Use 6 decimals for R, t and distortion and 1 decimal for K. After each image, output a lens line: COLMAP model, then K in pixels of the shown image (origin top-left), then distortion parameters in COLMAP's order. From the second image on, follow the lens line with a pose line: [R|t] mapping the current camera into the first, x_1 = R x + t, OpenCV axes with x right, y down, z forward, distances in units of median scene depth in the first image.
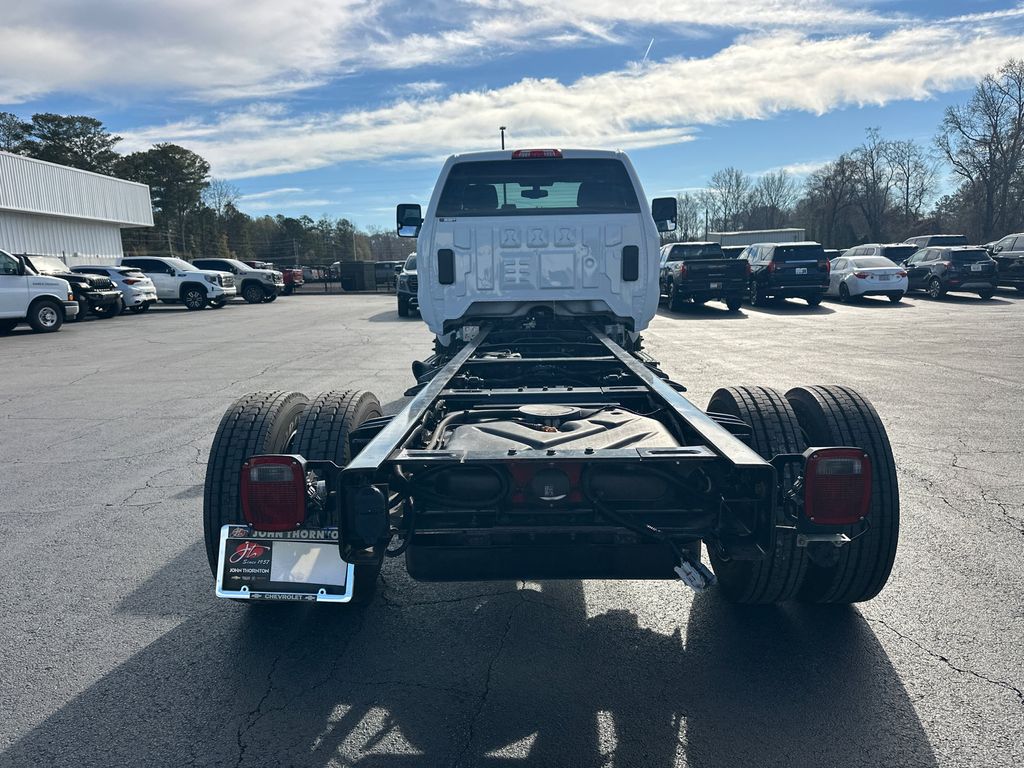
lens RADIAL K [[723.2, 0, 507.4], [0, 723.2, 393.7], [0, 0, 1]] dist [0.027959, -0.036111]
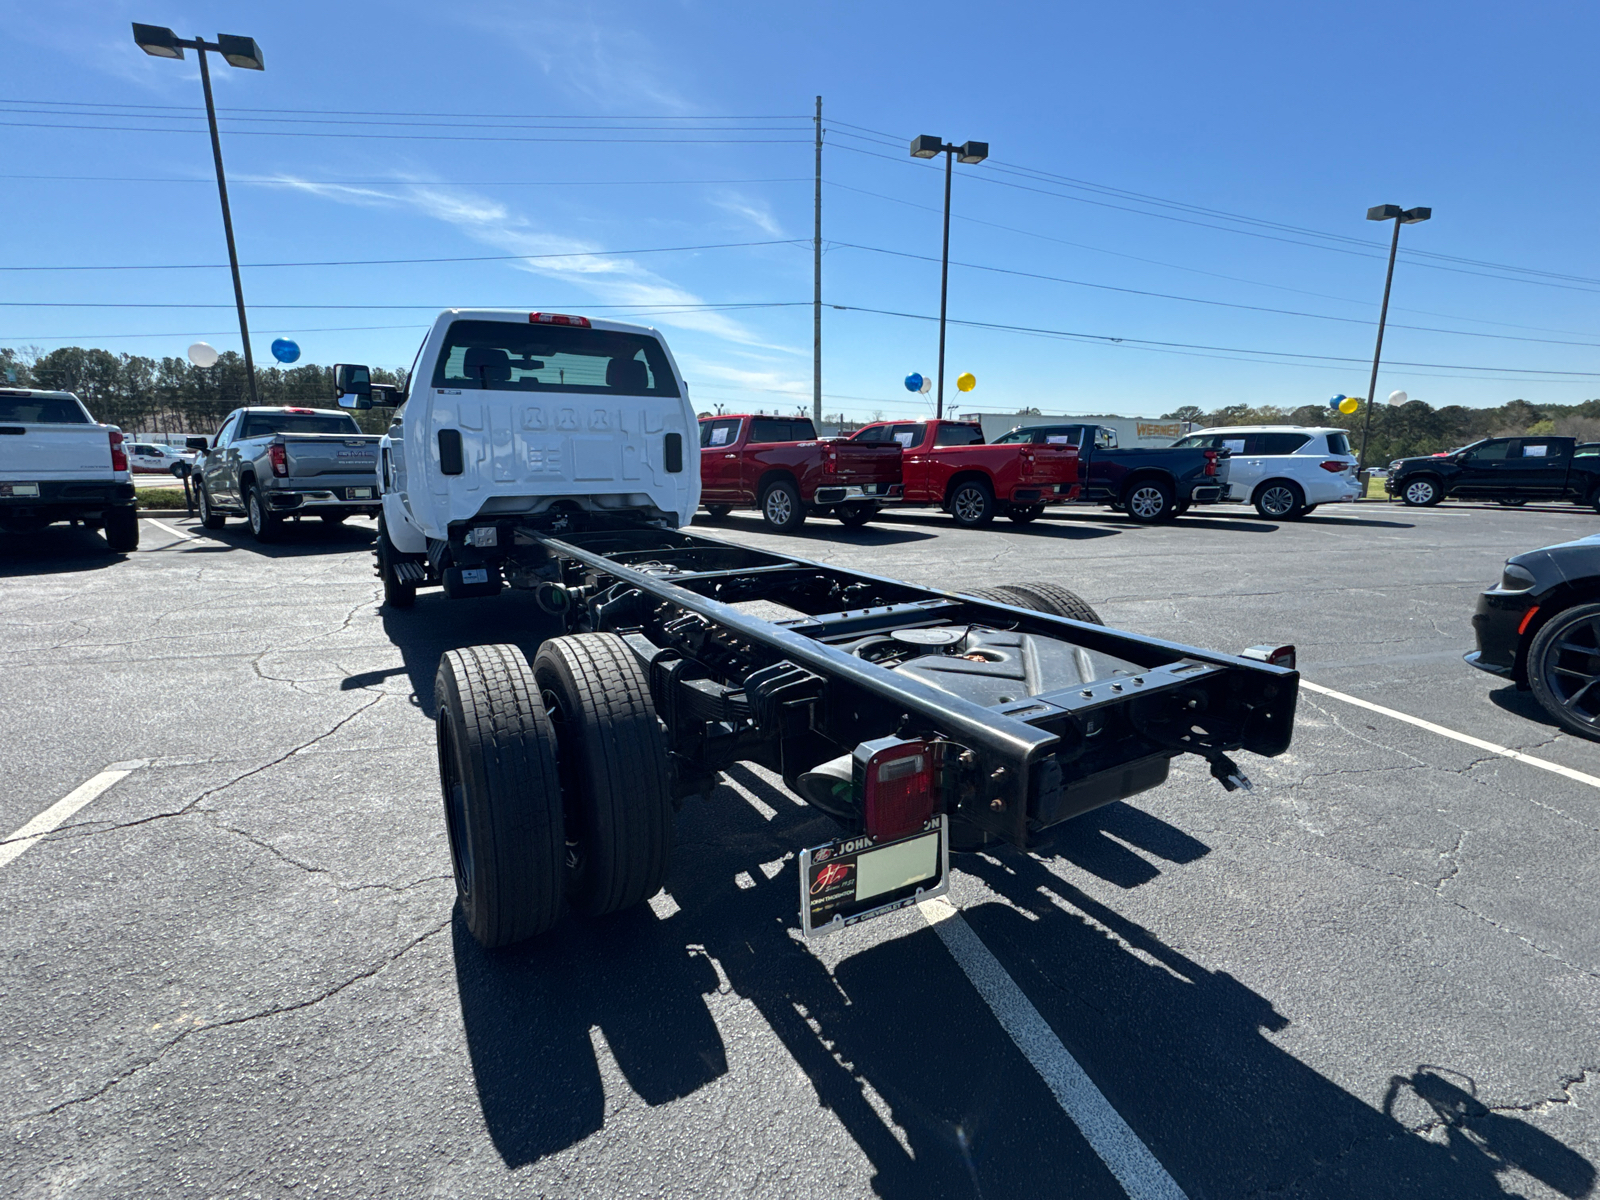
lens RADIAL K [[773.2, 0, 802.6], [0, 773.2, 603.6], [0, 0, 1]] dist [-0.005156, 0.001209]
pose [[0.831050, -0.089114, 0.549013, -0.238926], [0.071873, 0.996011, 0.052874, -0.030387], [-0.551535, -0.004482, 0.834140, 0.099766]]
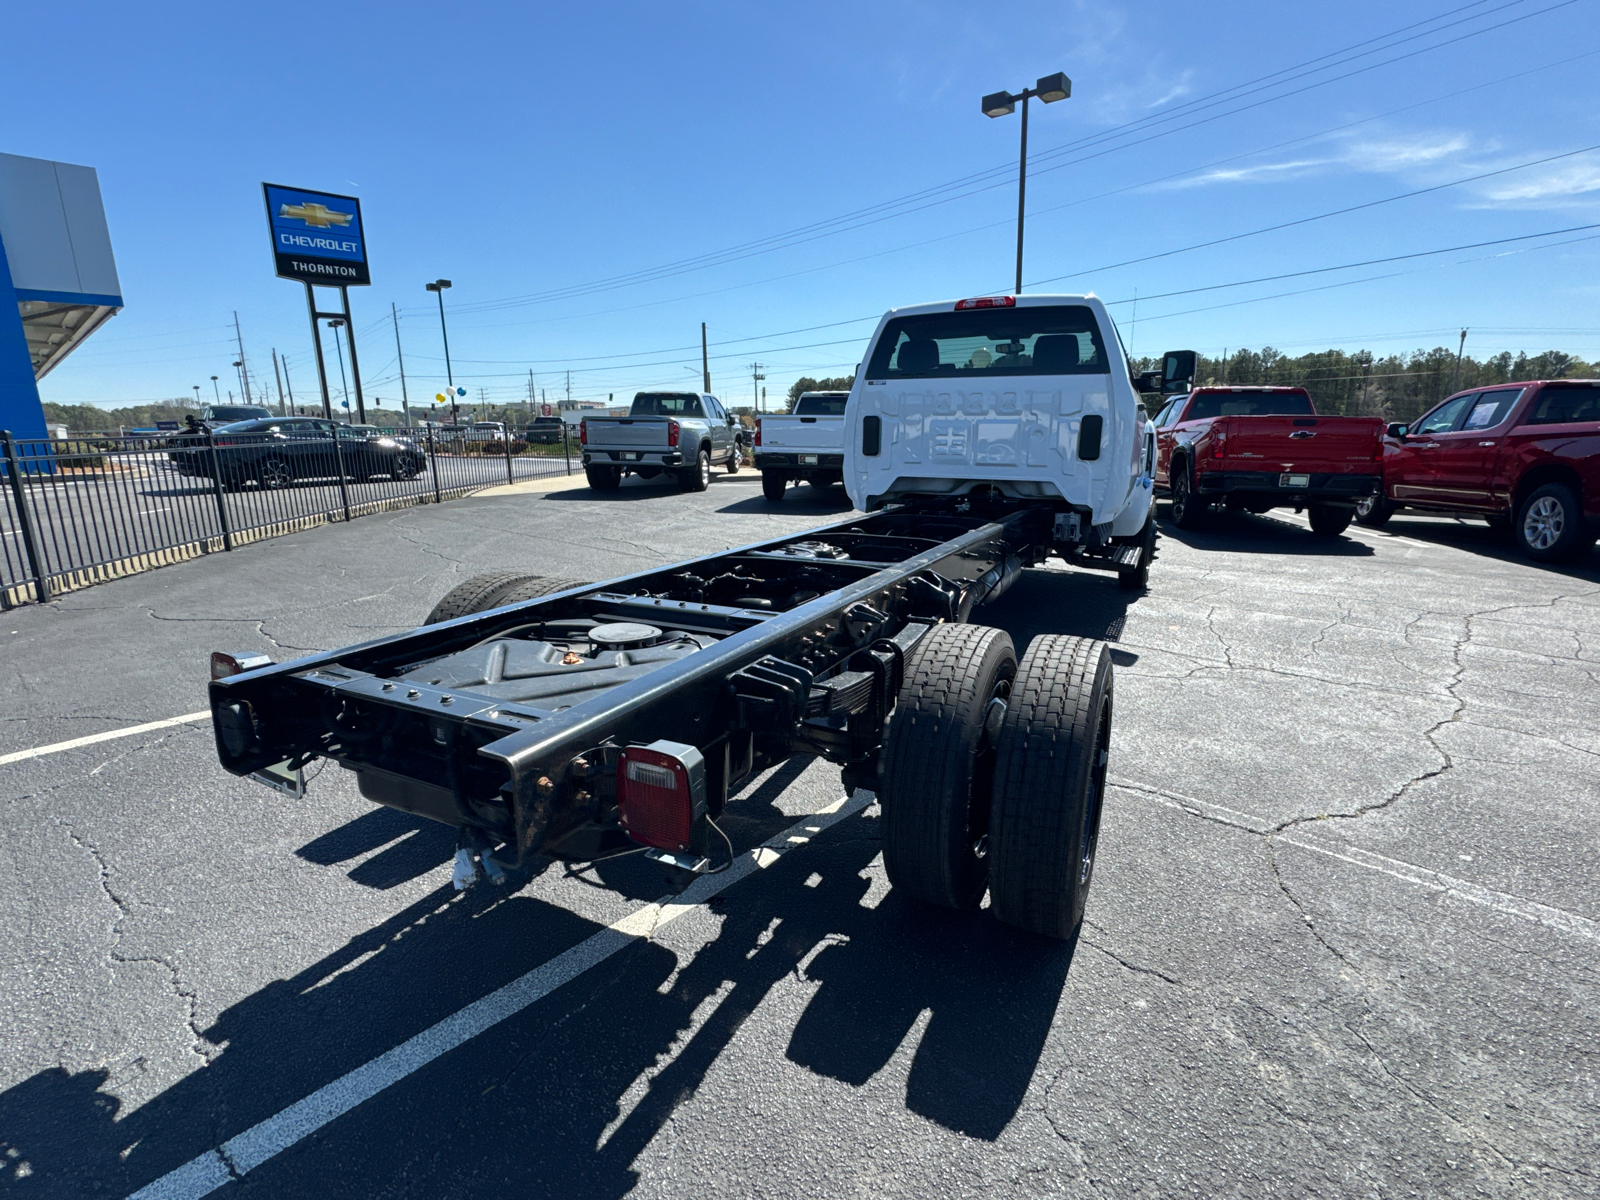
lens RADIAL K [[773.2, 0, 795.2], [0, 773.2, 601.4], [0, 0, 1]] dist [-0.005156, 0.001209]
pose [[0.904254, 0.110868, -0.412351, 0.243238], [-0.085994, 0.993201, 0.078463, -0.039409], [0.418247, -0.035491, 0.907640, 0.089006]]
